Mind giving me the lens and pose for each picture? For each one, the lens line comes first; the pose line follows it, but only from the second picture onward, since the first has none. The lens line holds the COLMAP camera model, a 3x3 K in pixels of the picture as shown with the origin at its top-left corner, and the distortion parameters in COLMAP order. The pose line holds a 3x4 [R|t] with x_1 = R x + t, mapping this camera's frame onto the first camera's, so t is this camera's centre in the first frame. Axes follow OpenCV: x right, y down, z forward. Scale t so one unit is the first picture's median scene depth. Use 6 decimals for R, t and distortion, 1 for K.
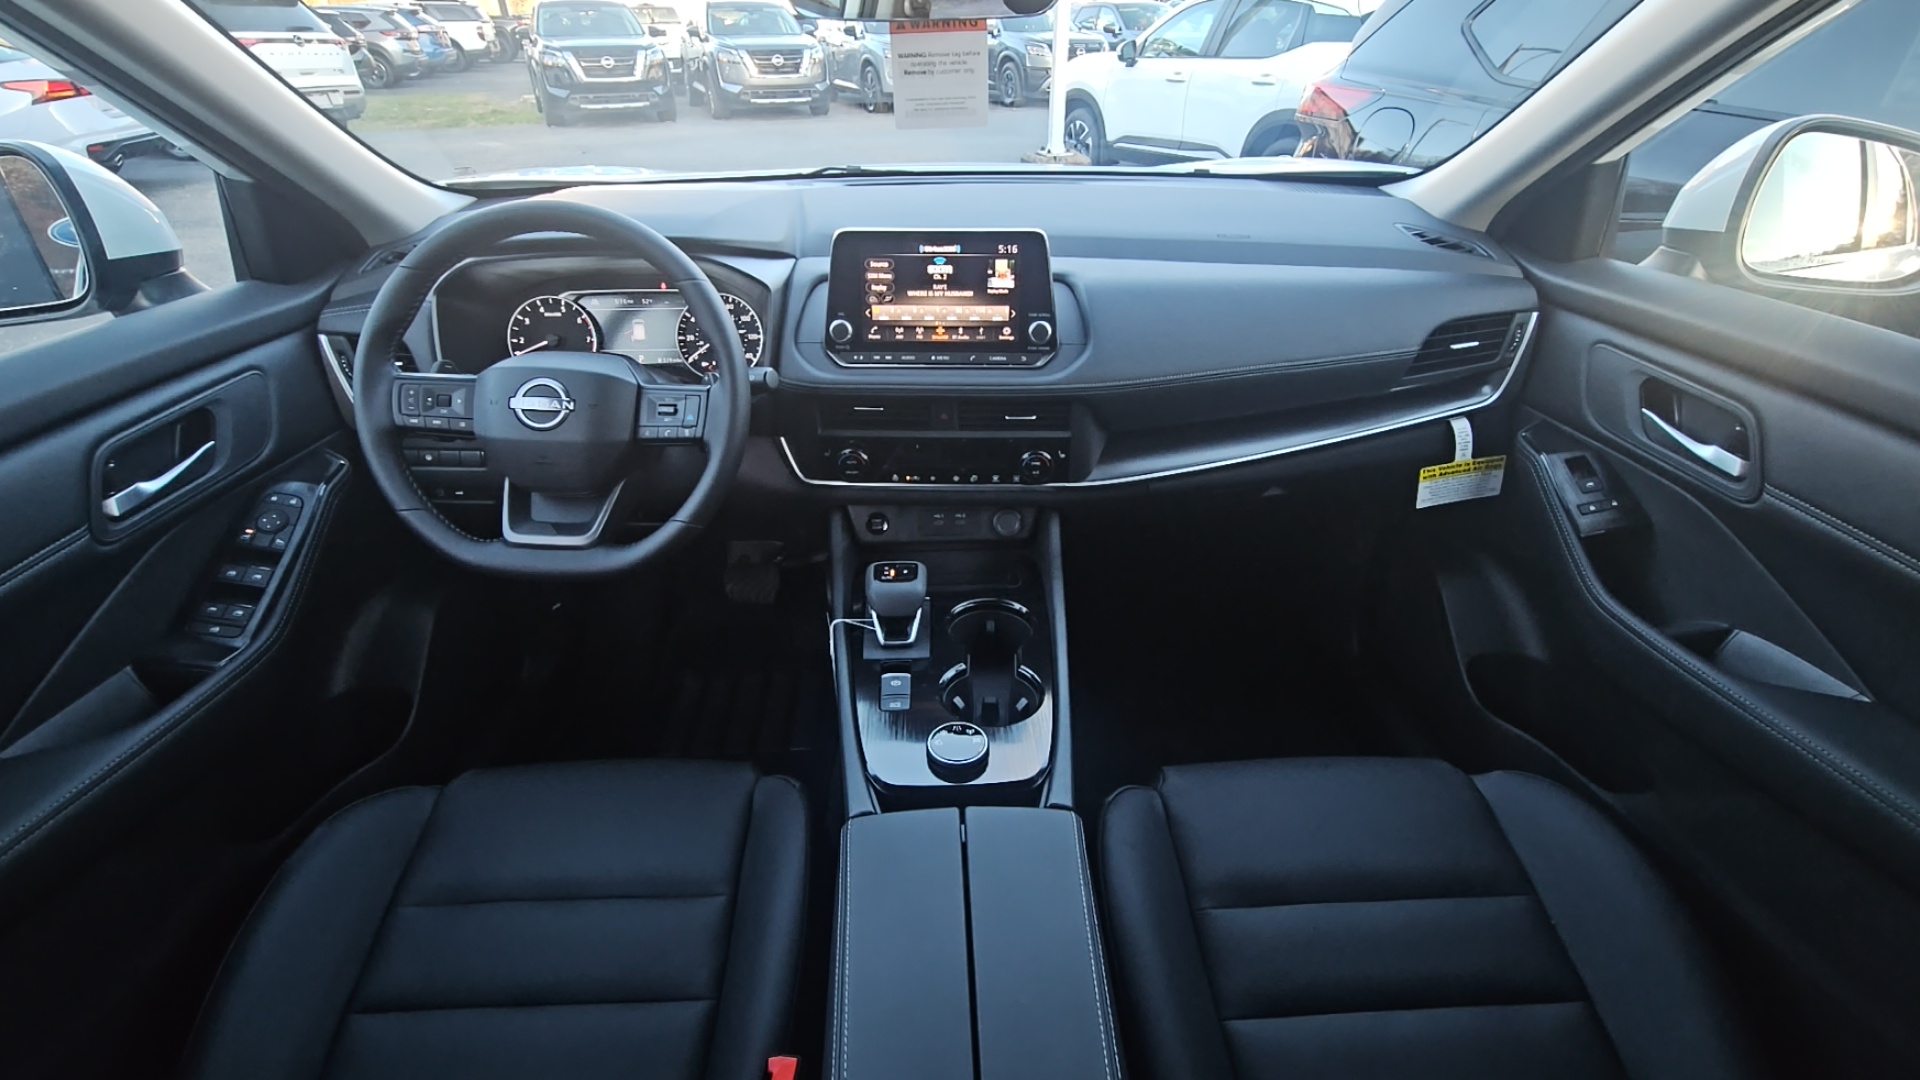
lens RADIAL K [[854.4, 0, 956.0], [0, 854.4, 535.7], [0, 0, 1]] dist [0.017905, -0.013247]
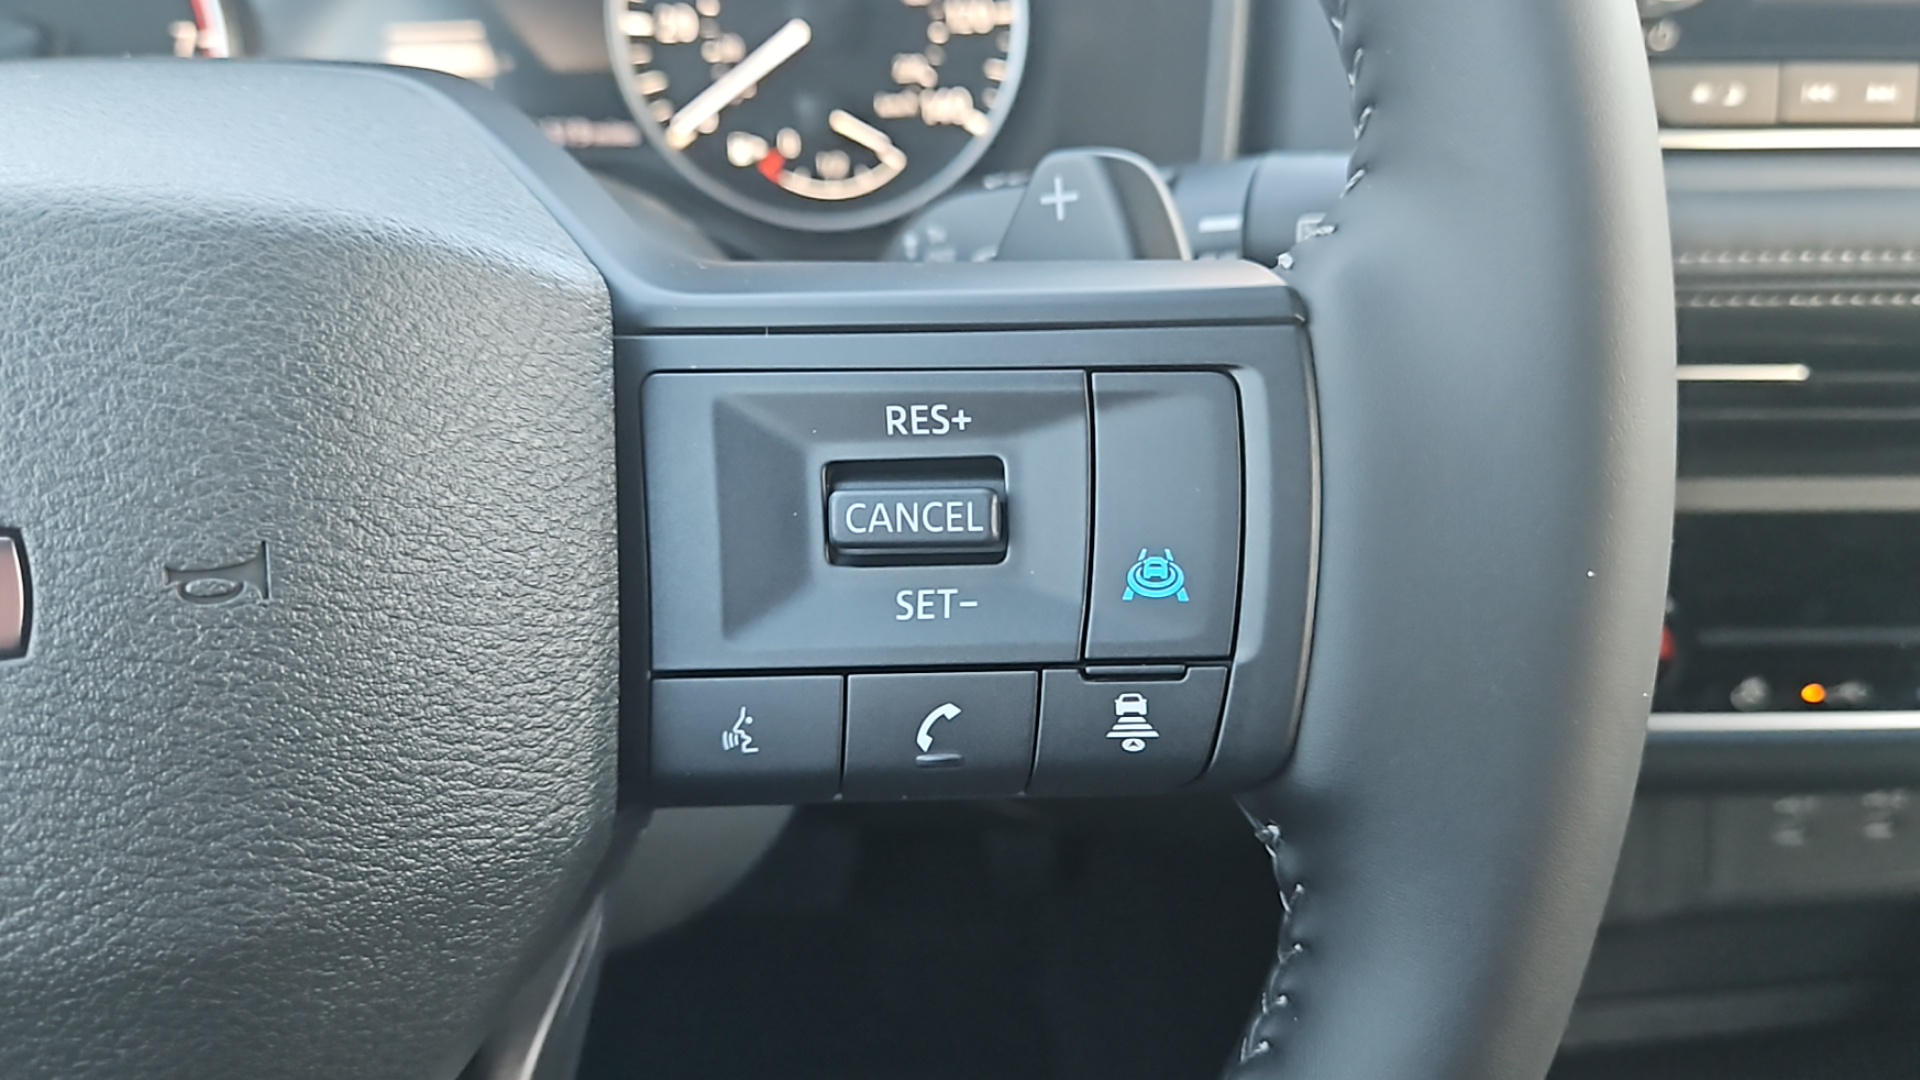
lens RADIAL K [[1455.9, 0, 960.0], [0, 1455.9, 540.0], [0, 0, 1]] dist [-0.000578, -0.000884]
pose [[0.998357, -0.031880, 0.047605, -0.292420], [0.028558, 0.997214, 0.068908, -0.141635], [-0.049669, -0.067435, 0.996487, 0.702285]]
